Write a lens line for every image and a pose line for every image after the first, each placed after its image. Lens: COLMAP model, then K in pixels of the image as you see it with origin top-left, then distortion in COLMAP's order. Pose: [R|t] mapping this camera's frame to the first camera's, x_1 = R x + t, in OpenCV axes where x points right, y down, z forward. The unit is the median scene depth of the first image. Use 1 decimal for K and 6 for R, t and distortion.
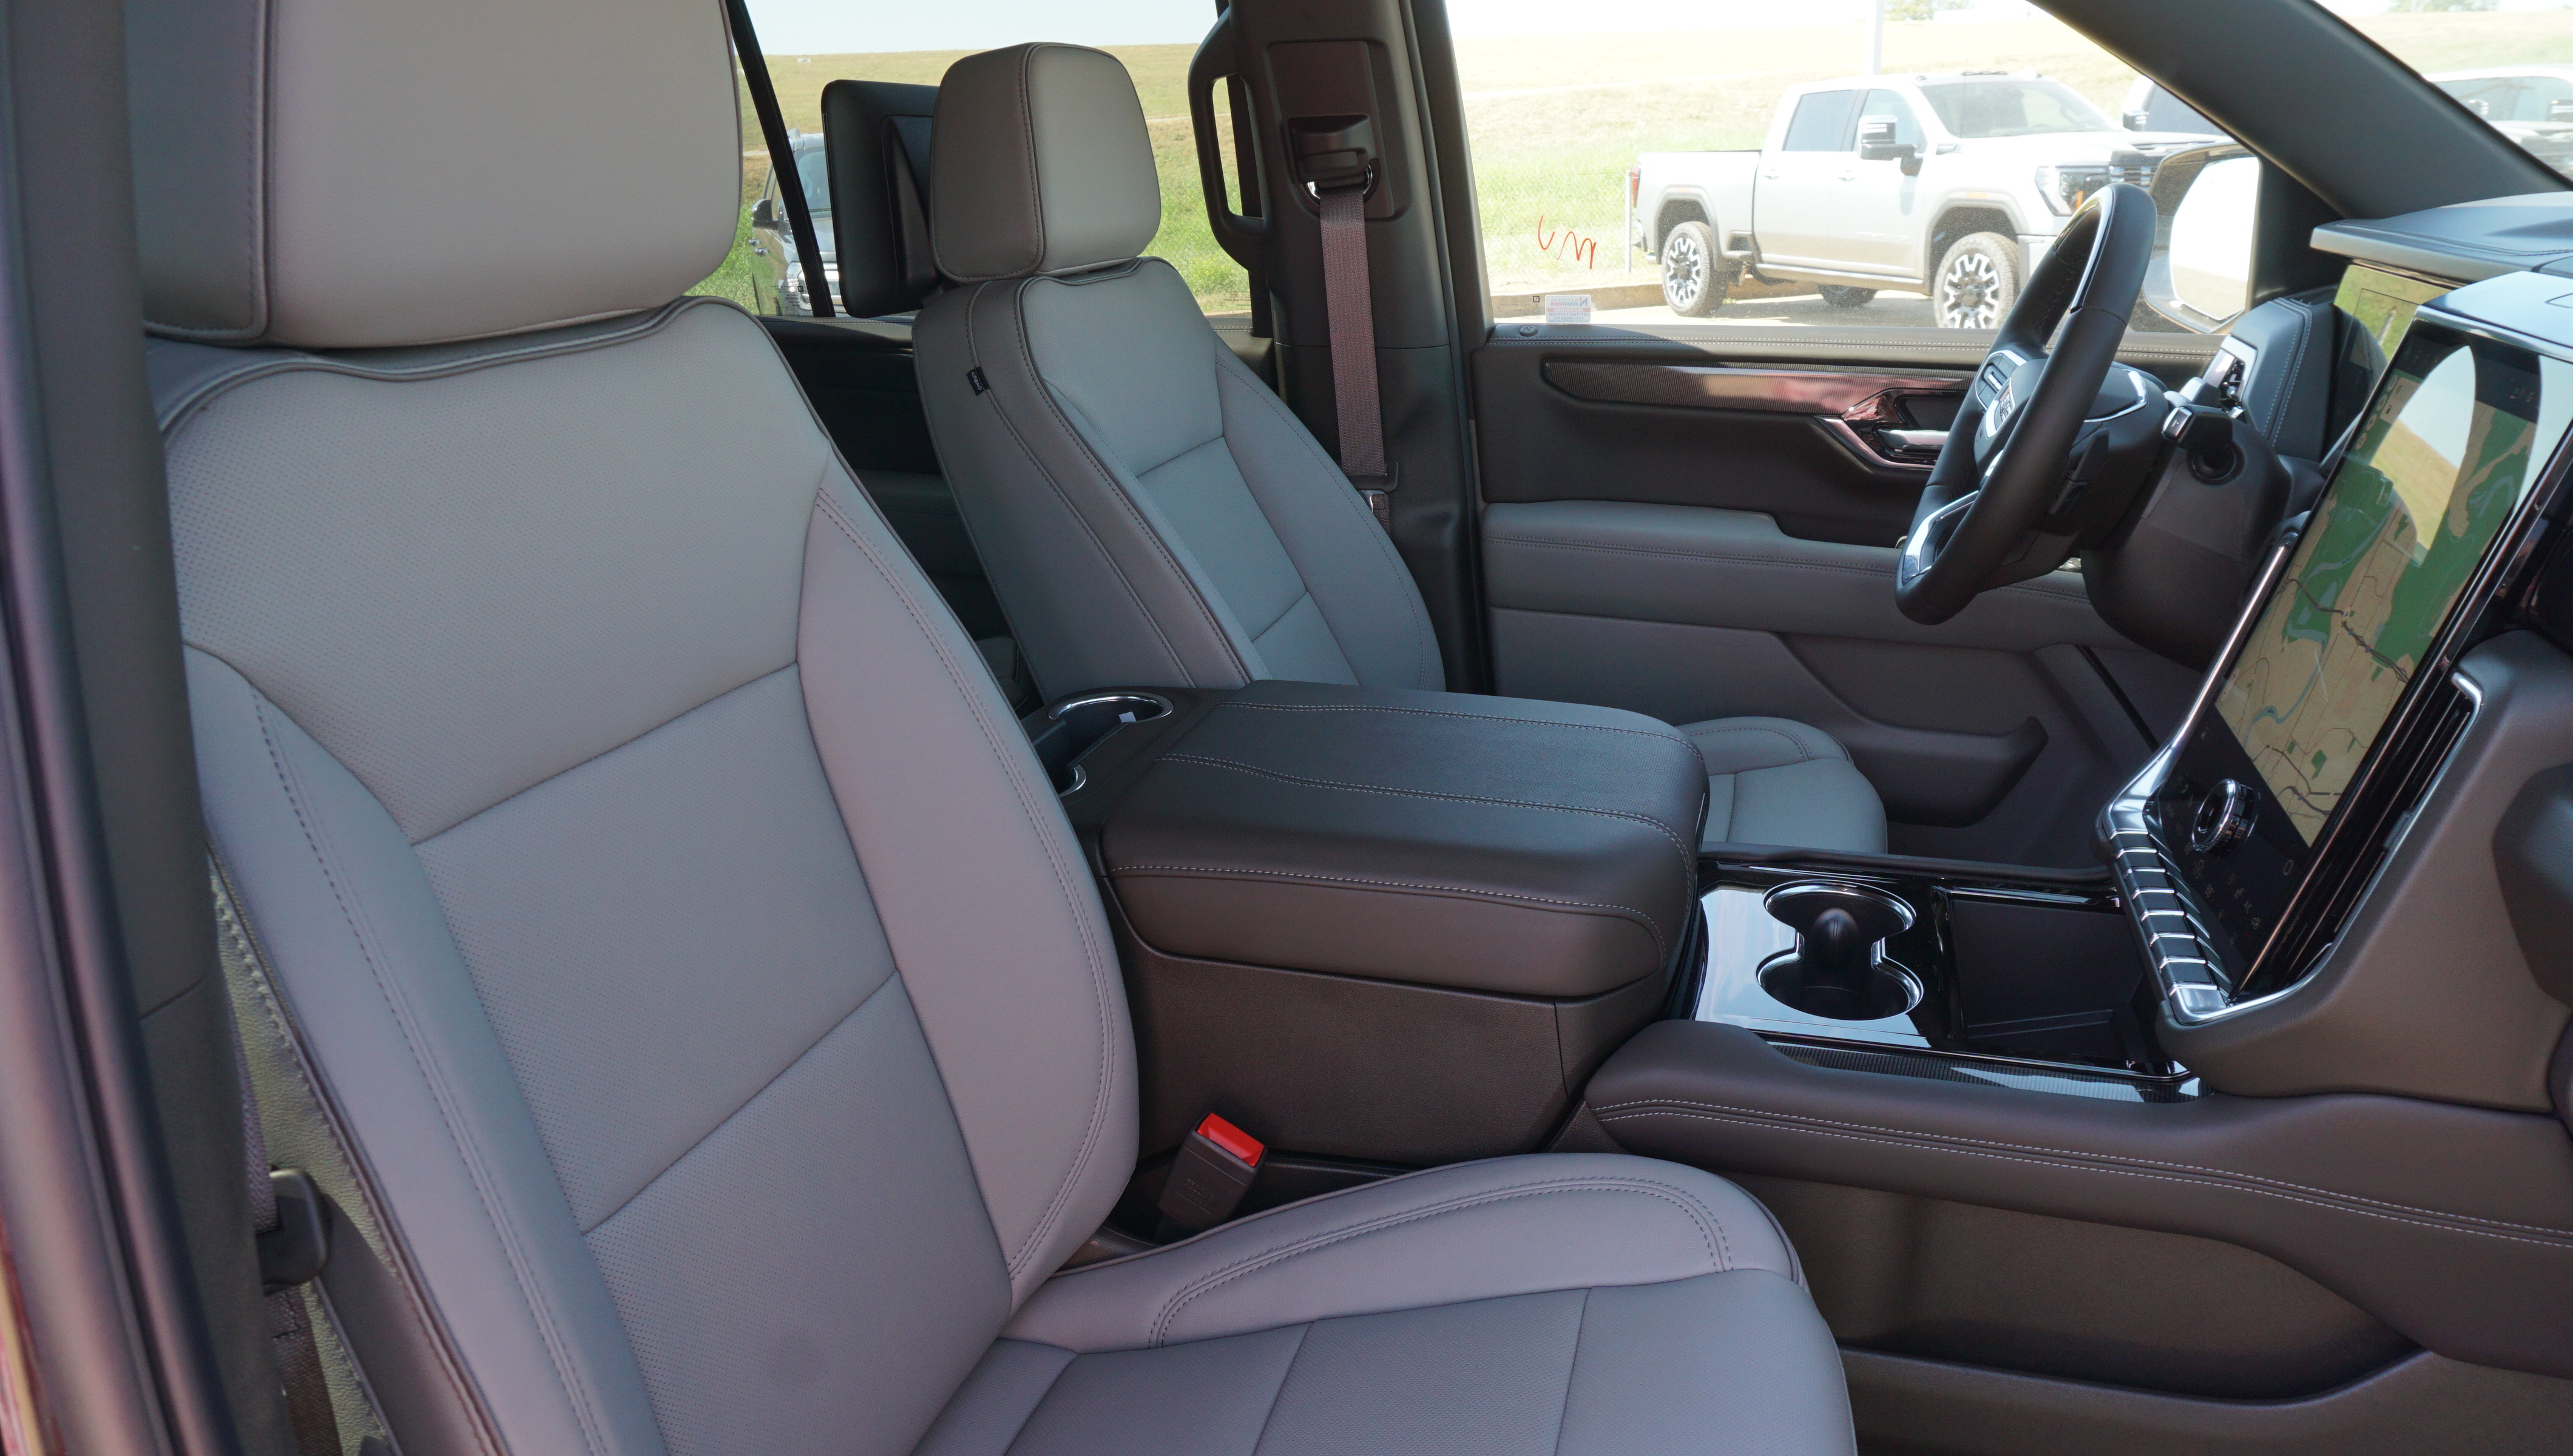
lens RADIAL K [[1722.2, 0, 1295.1], [0, 1722.2, 746.6], [0, 0, 1]] dist [-0.058349, 0.042142]
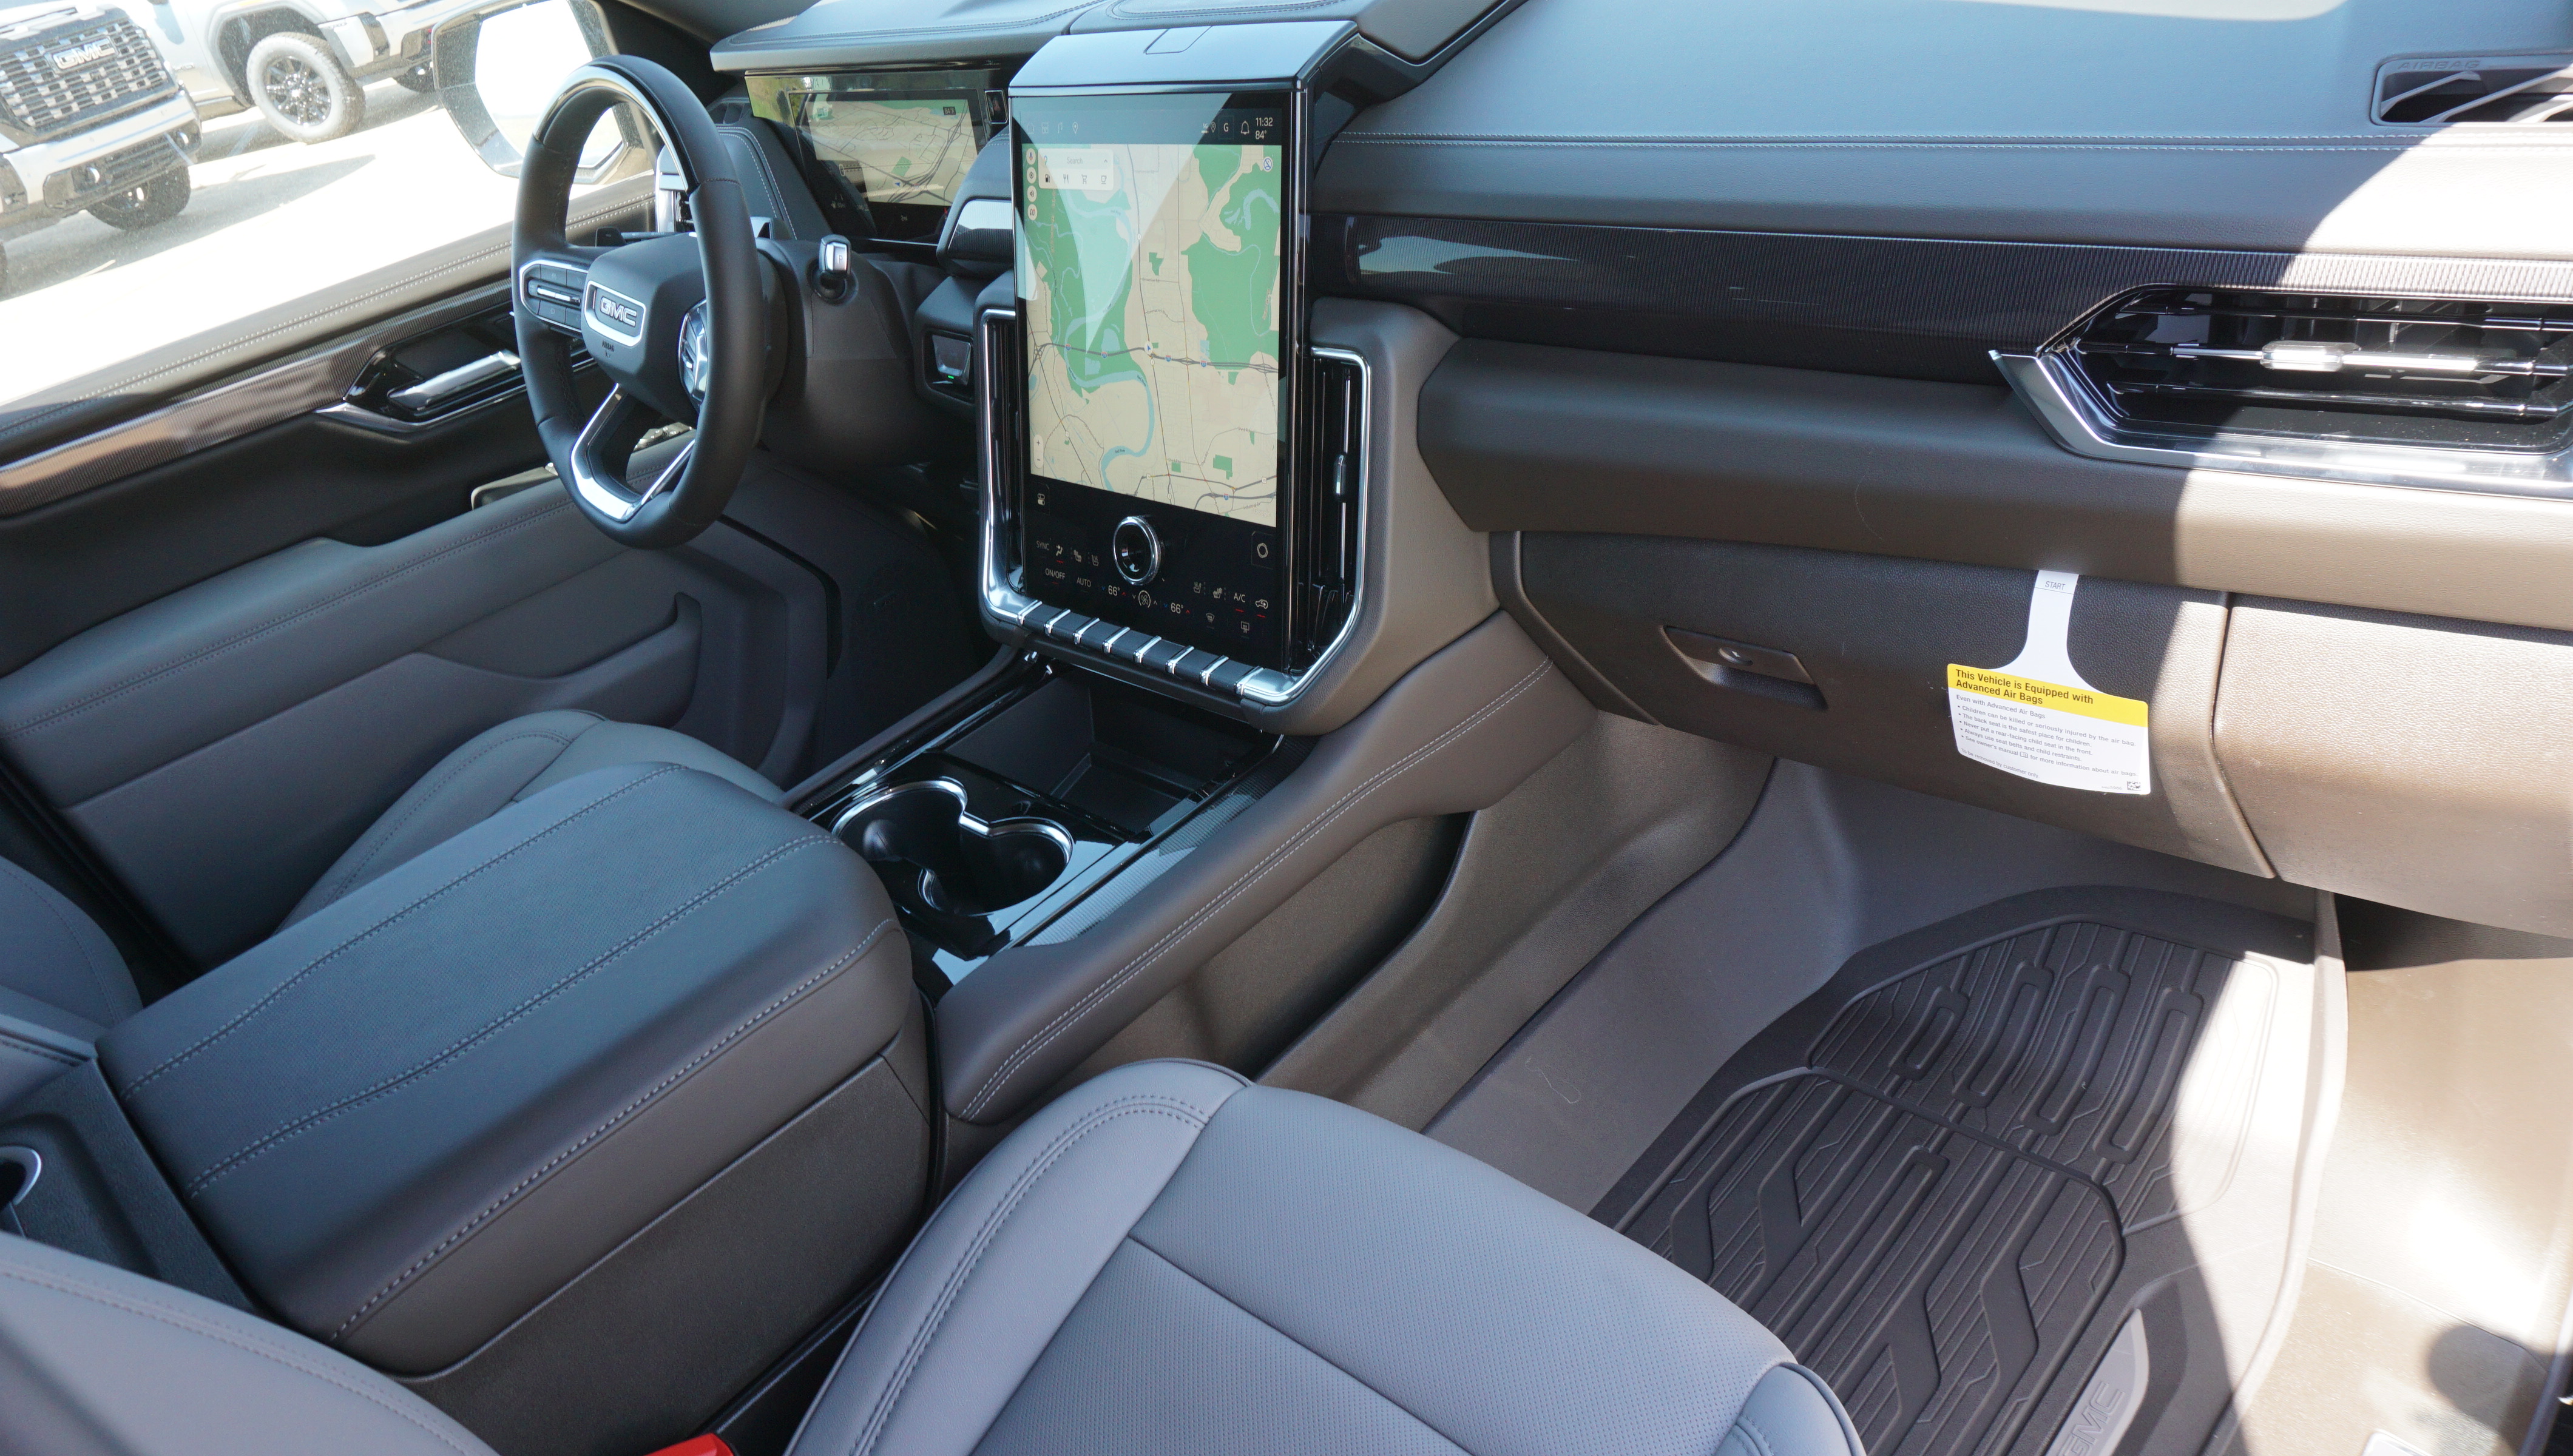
lens RADIAL K [[1722.2, 0, 1295.1], [0, 1722.2, 746.6], [0, 0, 1]] dist [-0.058349, 0.042142]
pose [[0.427050, -0.528343, 0.733813, -0.313771], [0.461192, 0.825312, 0.325827, -0.168496], [-0.777773, 0.199284, 0.596117, 0.236291]]
